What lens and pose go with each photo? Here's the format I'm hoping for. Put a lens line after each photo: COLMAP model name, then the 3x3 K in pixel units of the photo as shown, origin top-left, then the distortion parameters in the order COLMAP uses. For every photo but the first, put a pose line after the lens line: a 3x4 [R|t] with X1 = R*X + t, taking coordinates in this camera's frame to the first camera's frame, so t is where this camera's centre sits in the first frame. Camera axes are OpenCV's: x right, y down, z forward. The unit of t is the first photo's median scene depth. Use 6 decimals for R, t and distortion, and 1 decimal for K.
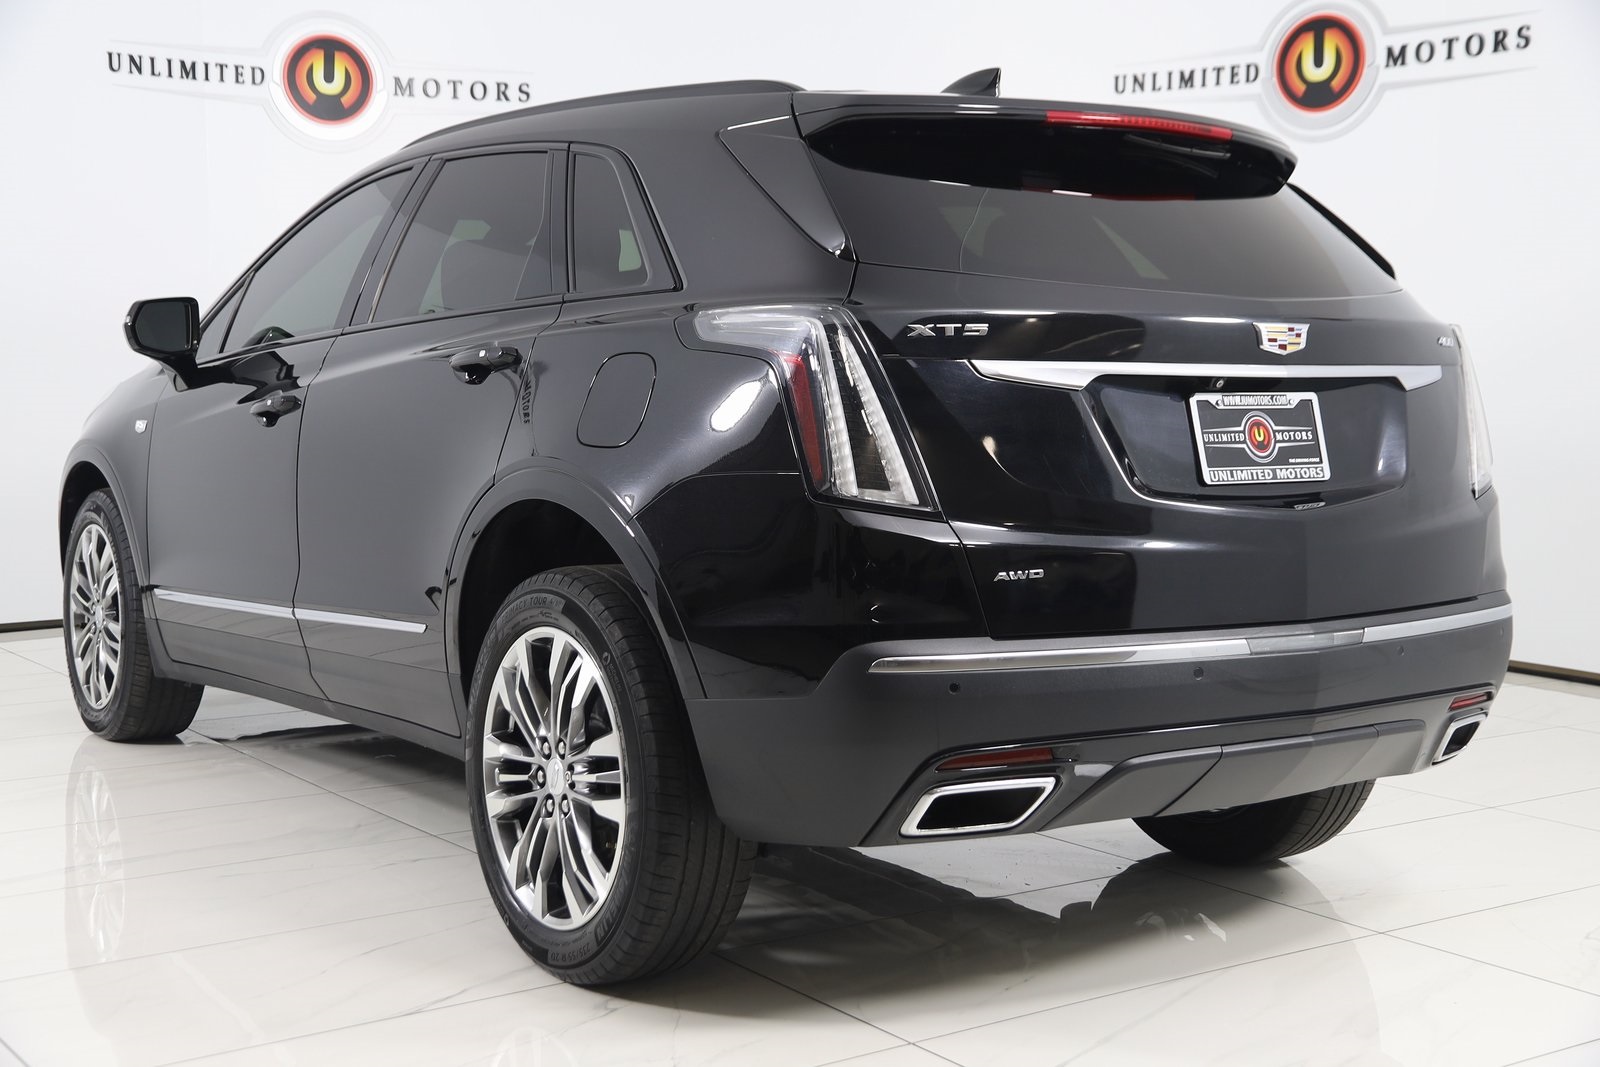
lens RADIAL K [[2061.3, 0, 804.1], [0, 2061.3, 552.9], [0, 0, 1]] dist [0.132900, 0.020273]
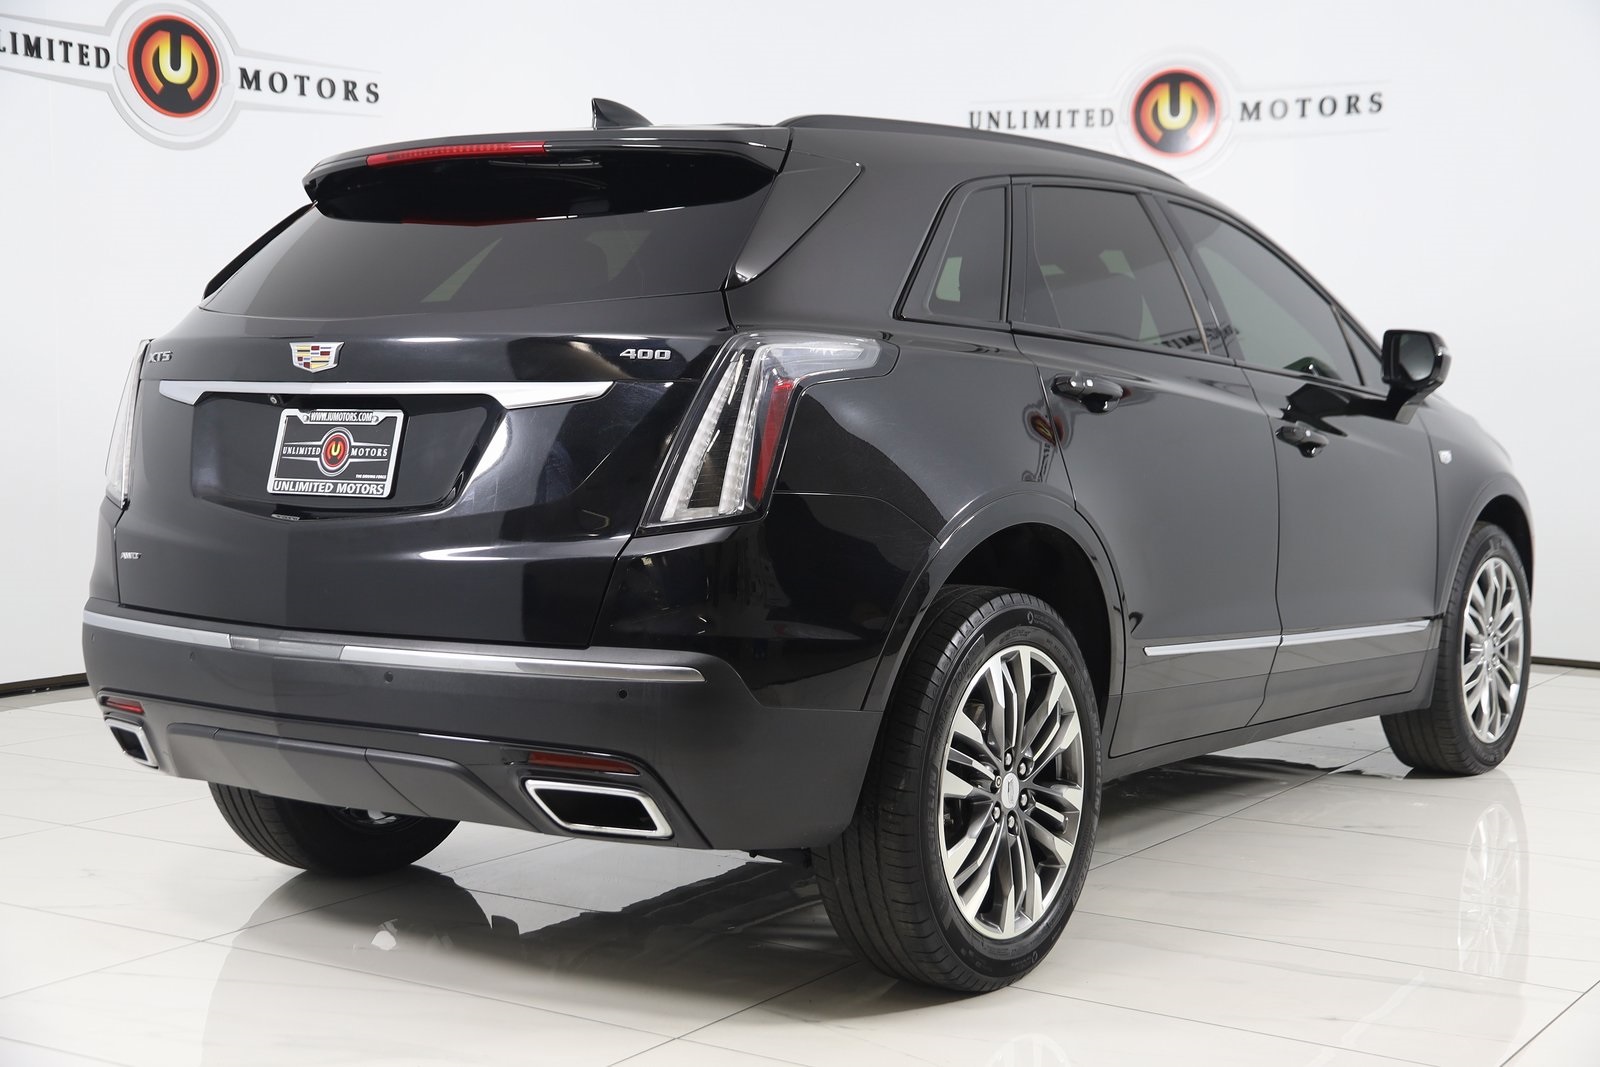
lens RADIAL K [[2029.7, 0, 800.0], [0, 2029.7, 533.5], [0, 0, 1]] dist [0.091462, 0.051262]
pose [[0.339628, 0.056451, -0.938864, 1.258303], [-0.080324, 0.996291, 0.030848, -0.065210], [0.937124, 0.064937, 0.342903, 0.870305]]
